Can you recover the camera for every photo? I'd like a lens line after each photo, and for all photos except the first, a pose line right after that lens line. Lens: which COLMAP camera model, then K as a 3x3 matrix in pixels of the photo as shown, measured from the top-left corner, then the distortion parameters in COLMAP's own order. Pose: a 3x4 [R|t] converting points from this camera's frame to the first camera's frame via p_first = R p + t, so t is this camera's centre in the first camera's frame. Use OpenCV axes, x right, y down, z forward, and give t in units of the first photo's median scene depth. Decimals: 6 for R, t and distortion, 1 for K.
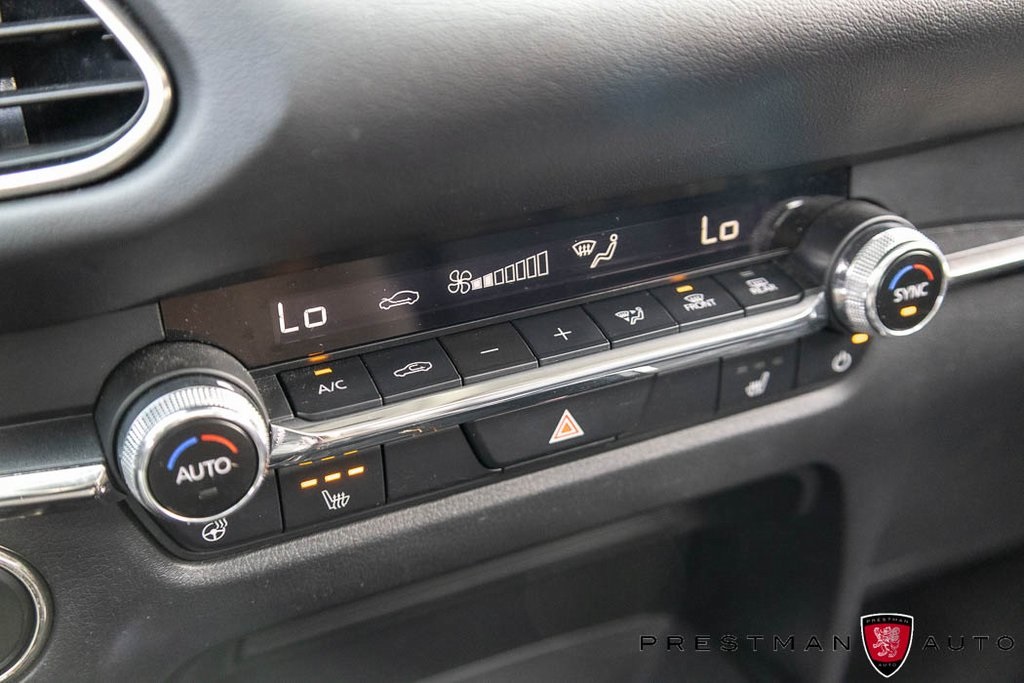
lens RADIAL K [[1163.6, 0, 507.5], [0, 1163.6, 347.5], [0, 0, 1]] dist [-0.019461, 0.000000]
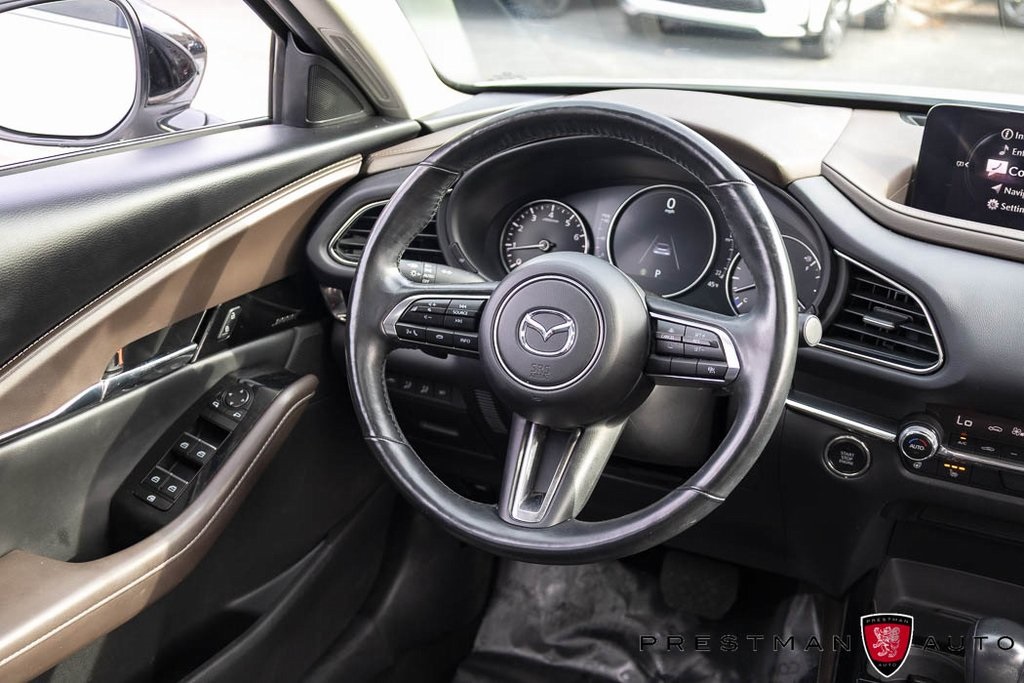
lens RADIAL K [[1167.1, 0, 511.7], [0, 1167.1, 347.9], [0, 0, 1]] dist [0.003685, 0.000000]
pose [[0.658554, 0.370894, -0.654785, 1.079240], [-0.358138, 0.919724, 0.160765, -0.289212], [0.661849, 0.128631, 0.738519, -2.389663]]
